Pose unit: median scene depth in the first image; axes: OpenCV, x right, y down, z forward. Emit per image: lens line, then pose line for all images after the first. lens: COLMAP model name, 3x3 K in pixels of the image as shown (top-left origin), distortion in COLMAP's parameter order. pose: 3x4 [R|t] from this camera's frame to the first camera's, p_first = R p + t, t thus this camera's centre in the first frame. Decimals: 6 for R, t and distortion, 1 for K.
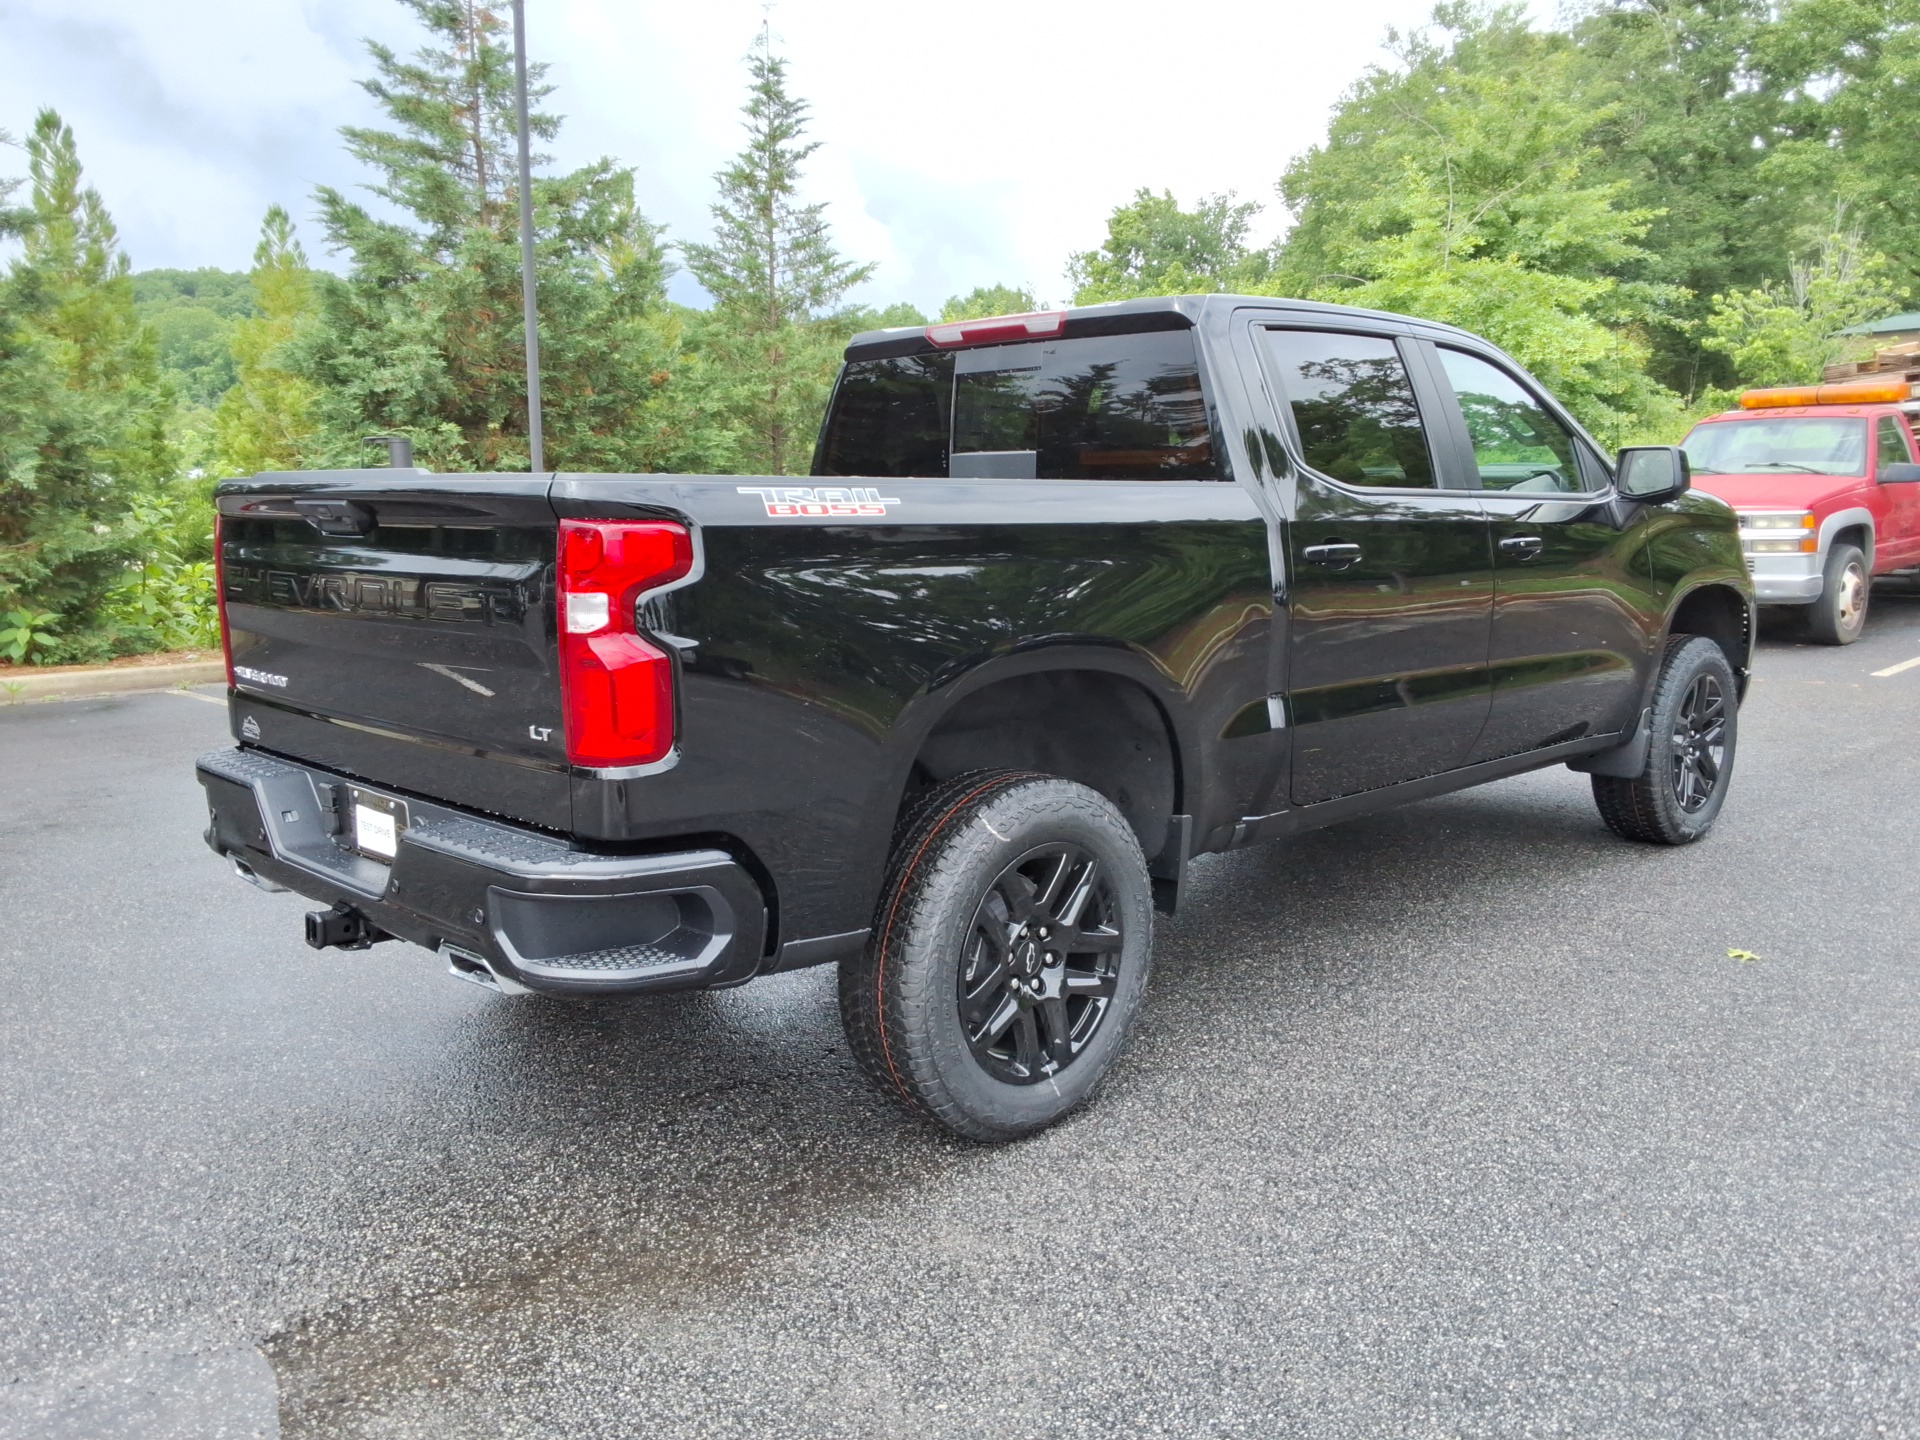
lens RADIAL K [[1558.7, 0, 975.8], [0, 1558.7, 713.4], [0, 0, 1]] dist [0.100369, -0.152292]
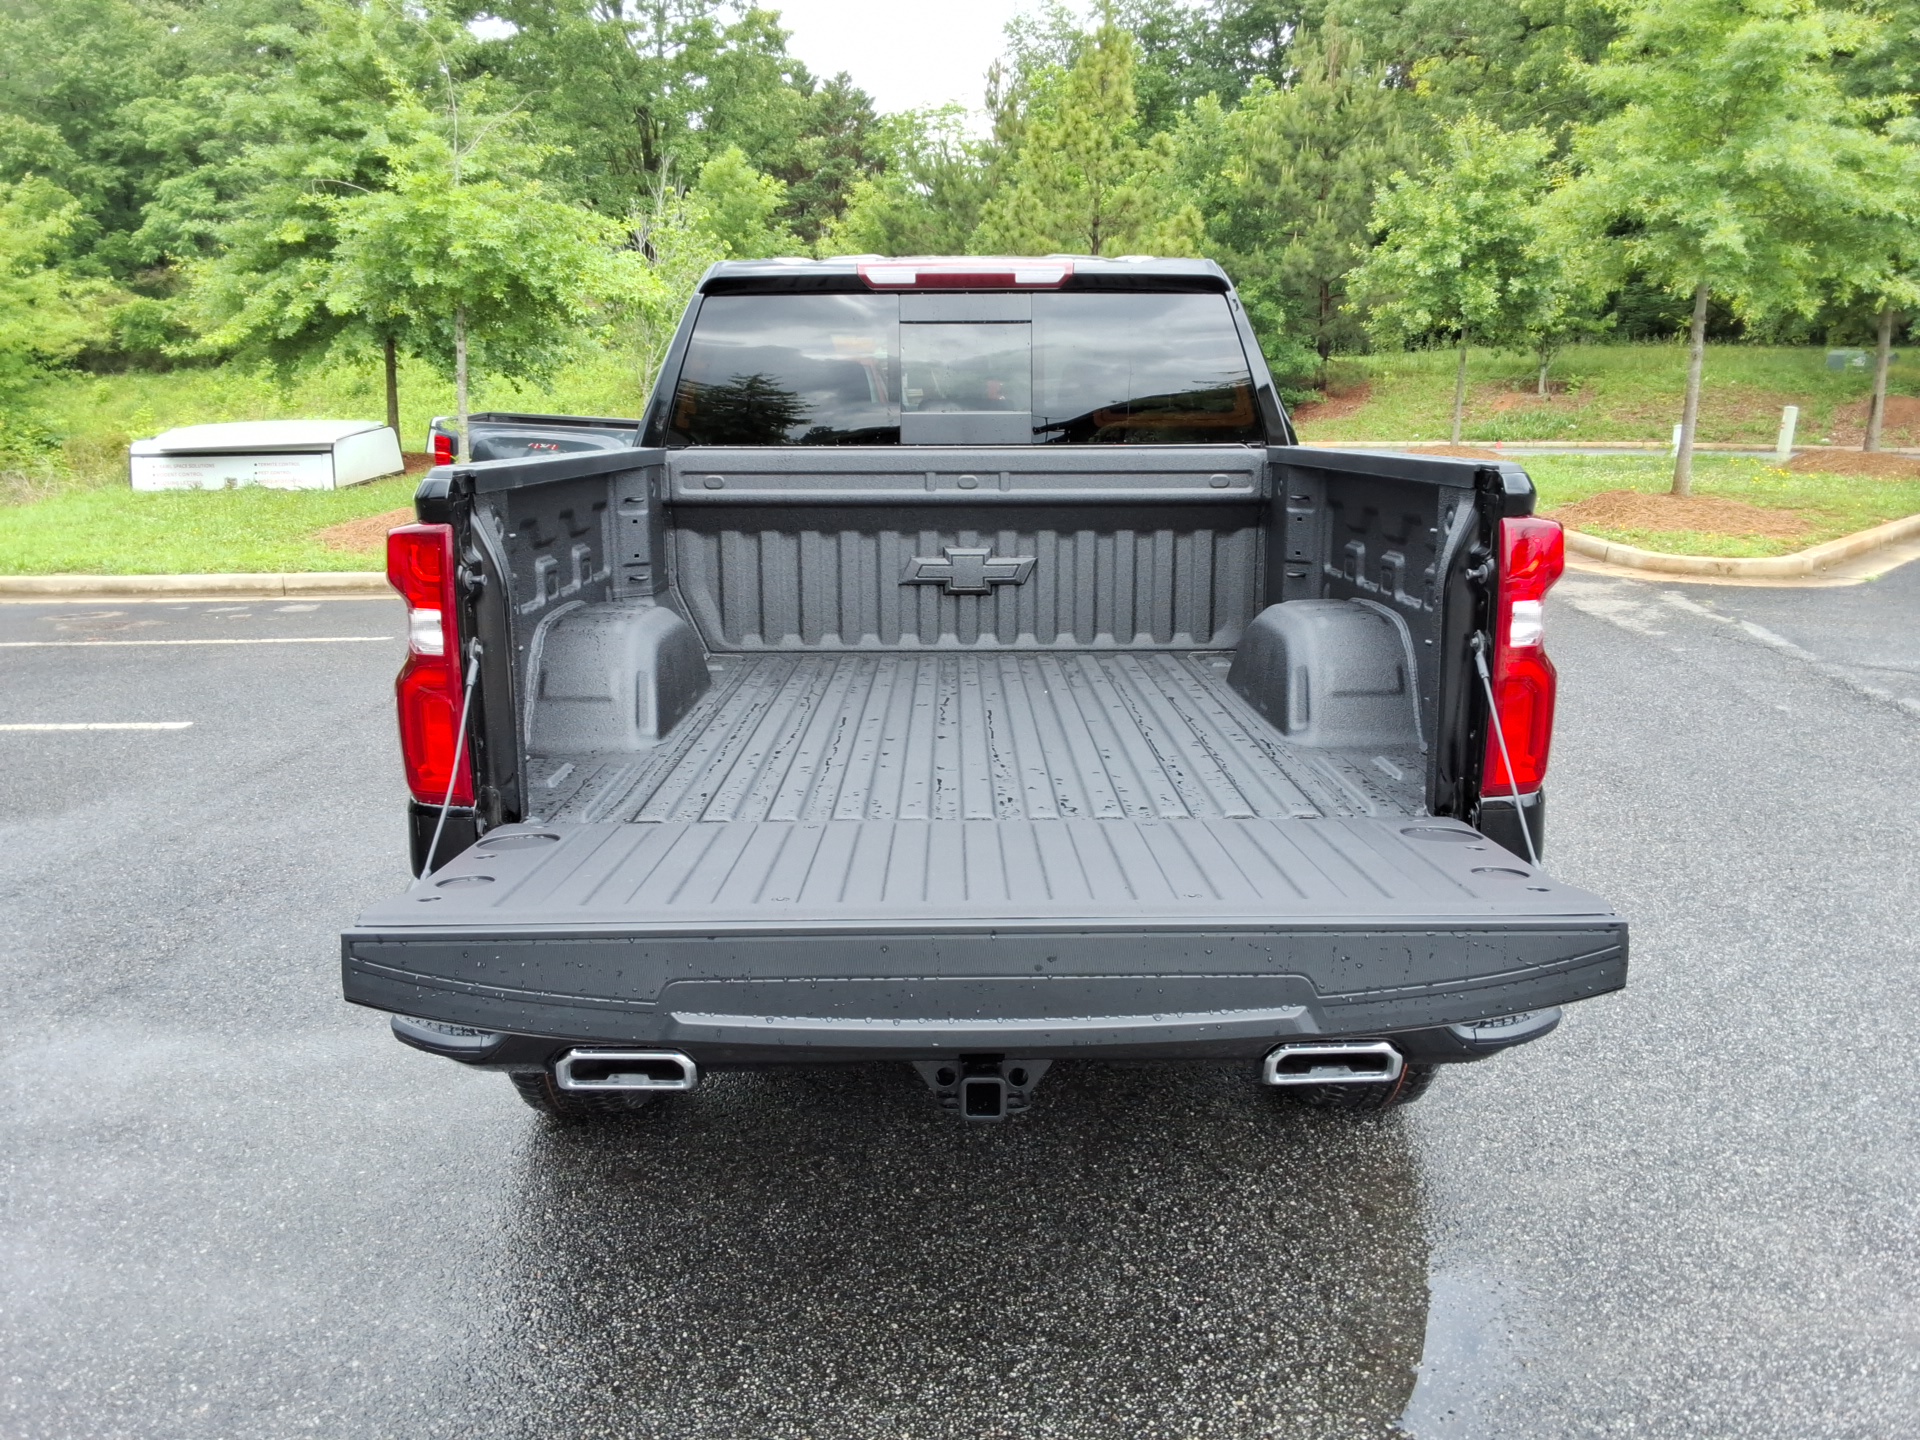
lens RADIAL K [[1558.7, 0, 976.6], [0, 1558.7, 709.9], [0, 0, 1]] dist [0.100369, -0.152292]
pose [[0.689819, -0.135967, 0.711100, -0.899931], [0.102440, 0.990655, 0.090045, -0.104449], [-0.716698, 0.010730, 0.697301, 0.491126]]
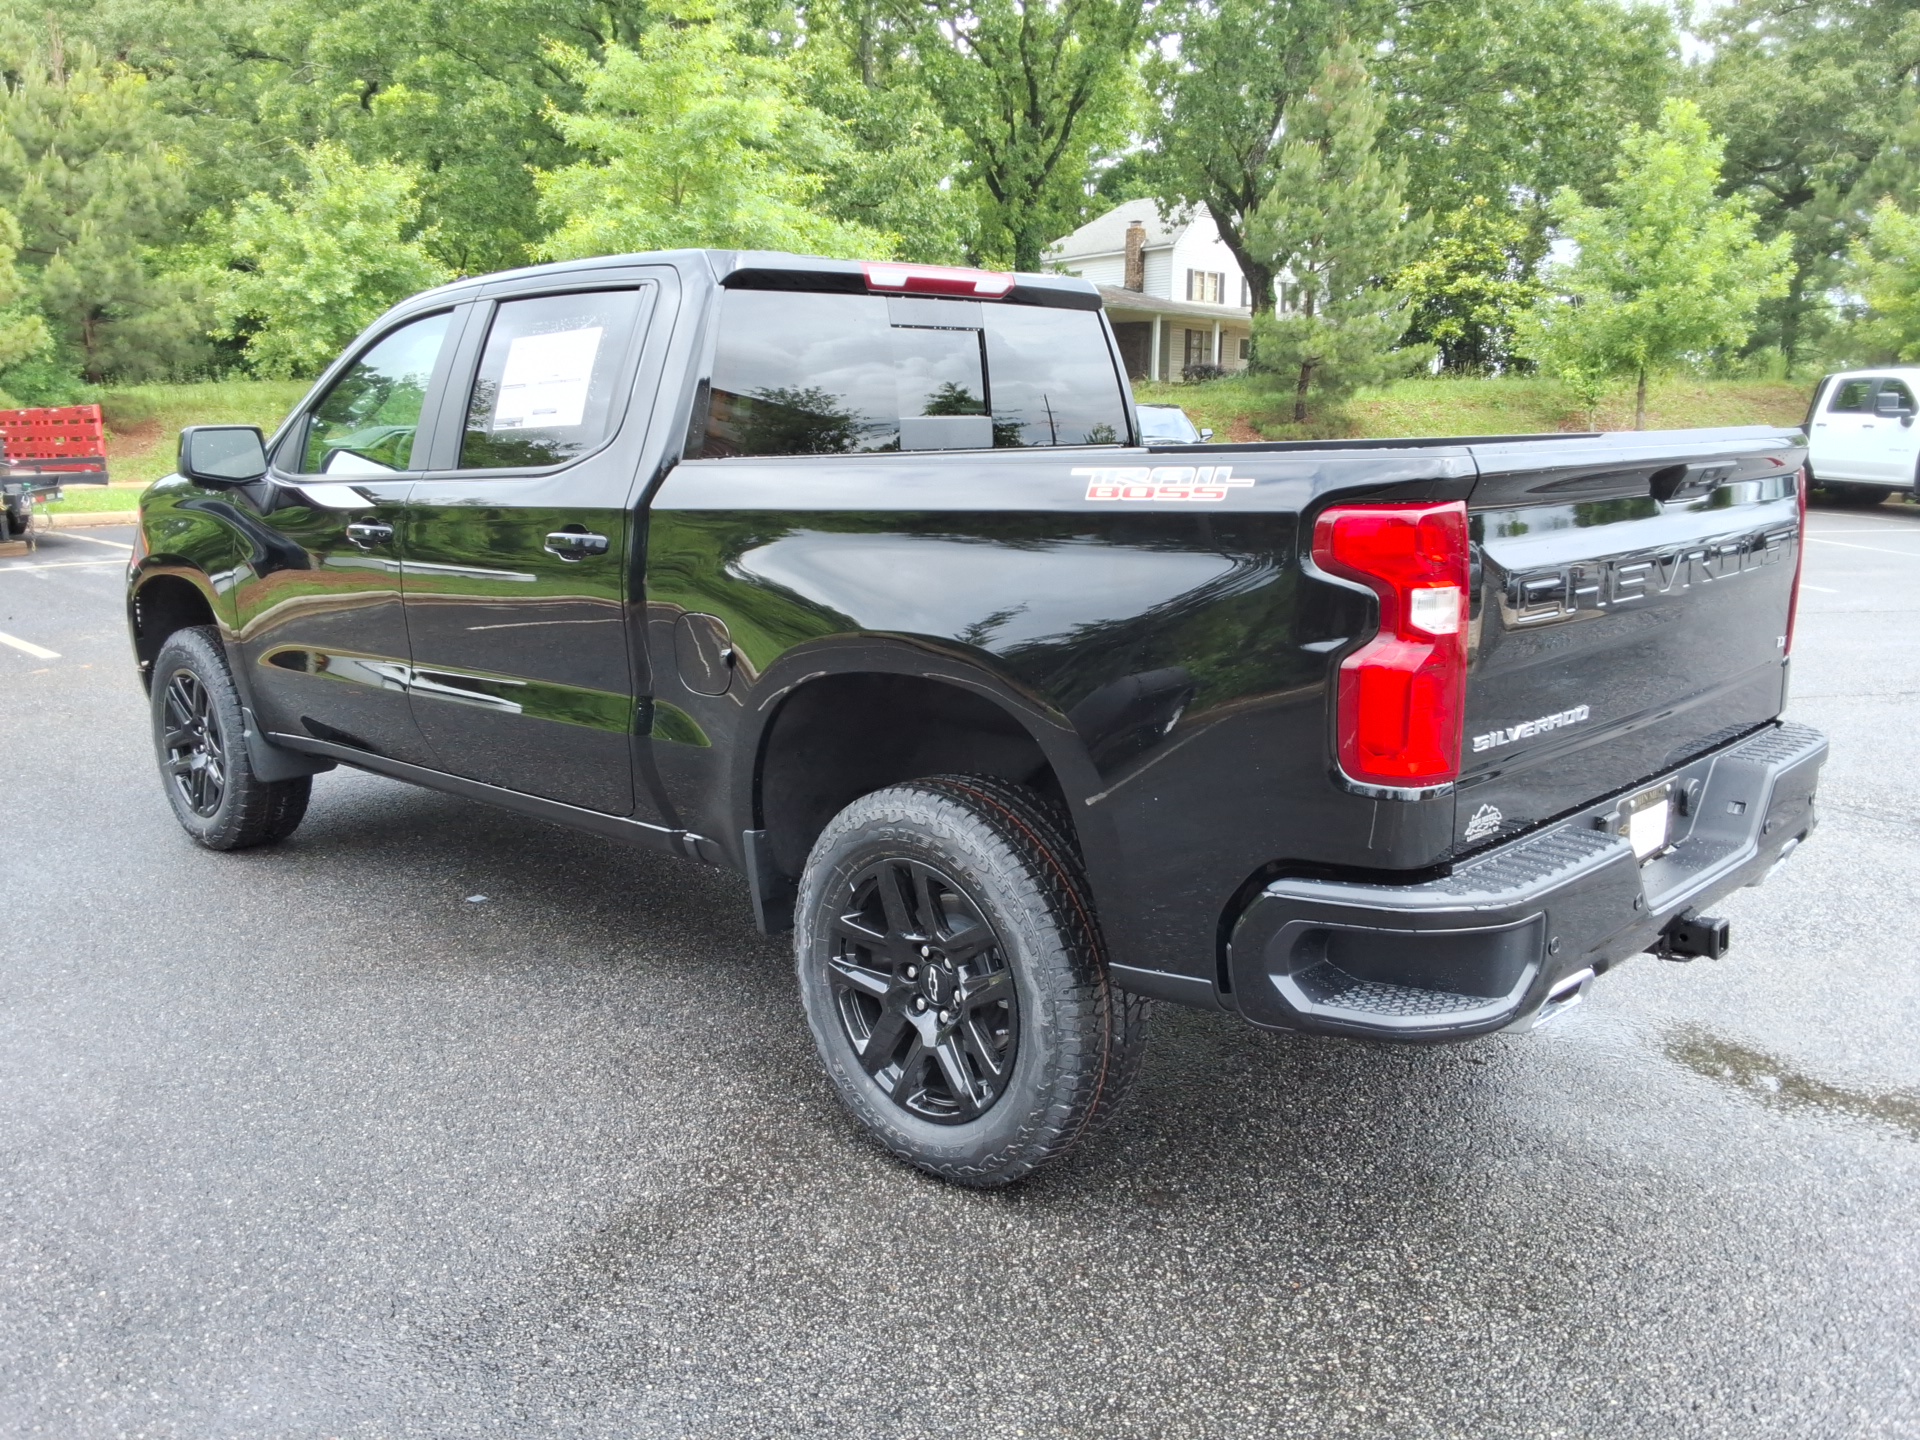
lens RADIAL K [[1558.7, 0, 957.5], [0, 1558.7, 710.9], [0, 0, 1]] dist [0.100369, -0.152292]
pose [[-0.028459, -0.172424, 0.984612, -1.277128], [0.161196, 0.971327, 0.174756, -0.221965], [-0.986512, 0.163689, 0.000151, 1.430888]]
